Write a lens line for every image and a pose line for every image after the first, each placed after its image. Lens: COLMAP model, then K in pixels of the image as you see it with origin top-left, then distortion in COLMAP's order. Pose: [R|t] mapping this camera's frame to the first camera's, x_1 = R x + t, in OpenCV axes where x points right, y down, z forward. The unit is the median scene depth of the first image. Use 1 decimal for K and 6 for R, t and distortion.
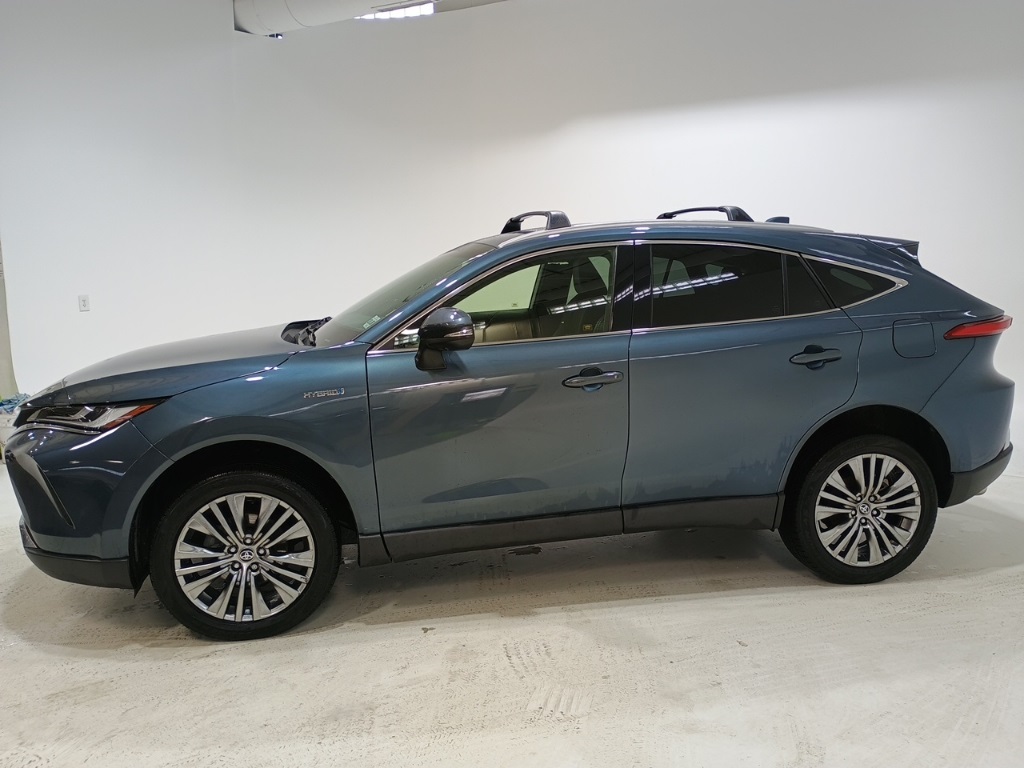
lens RADIAL K [[899.2, 0, 507.3], [0, 899.2, 369.1], [0, 0, 1]] dist [0.037126, -0.018180]
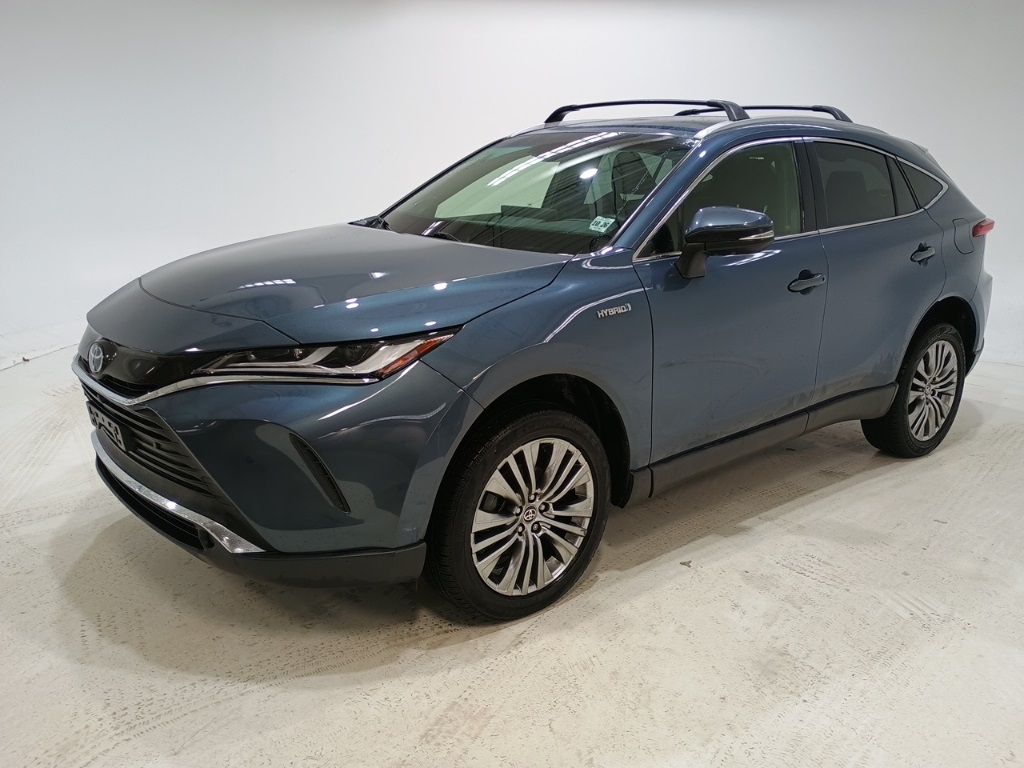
lens RADIAL K [[900.3, 0, 521.5], [0, 900.3, 380.5], [0, 0, 1]] dist [0.042922, -0.019331]
pose [[0.869812, -0.087053, 0.485642, -0.678925], [0.029637, 0.991753, 0.124693, -0.015125], [-0.492492, -0.094067, 0.865219, 0.313183]]
